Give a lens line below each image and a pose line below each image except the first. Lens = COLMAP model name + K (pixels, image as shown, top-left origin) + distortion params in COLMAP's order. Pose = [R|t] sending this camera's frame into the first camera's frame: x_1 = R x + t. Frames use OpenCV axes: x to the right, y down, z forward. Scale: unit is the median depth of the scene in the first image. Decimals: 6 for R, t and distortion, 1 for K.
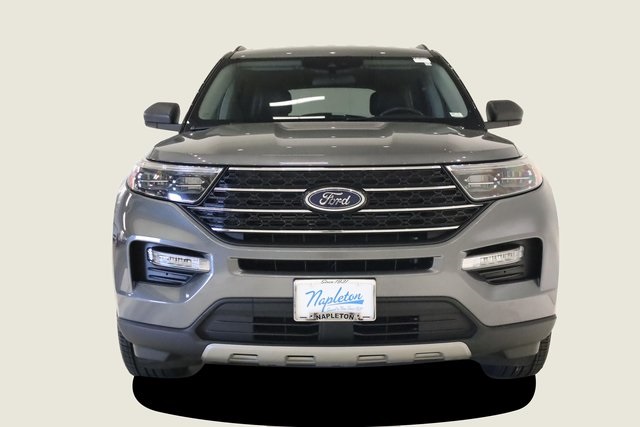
lens RADIAL K [[874.0, 0, 320.0], [0, 874.0, 213.5], [0, 0, 1]] dist [-0.146864, -0.005274]
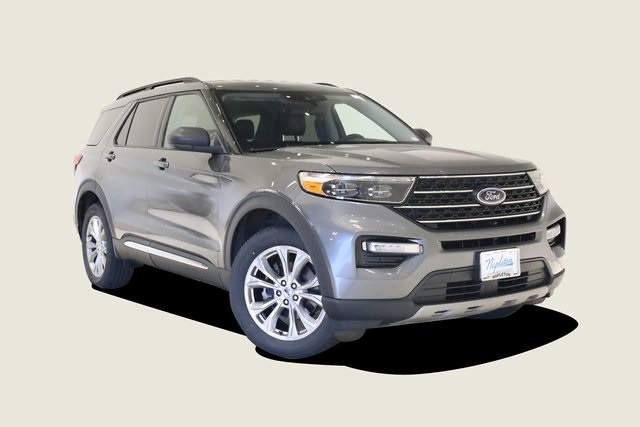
lens RADIAL K [[874.0, 0, 320.0], [0, 874.0, 213.5], [0, 0, 1]] dist [-0.146864, -0.005274]
pose [[0.807655, -0.047030, 0.587777, -1.048092], [0.064852, 0.997852, -0.009271, 0.007698], [-0.586078, 0.045607, 0.808970, -0.008037]]
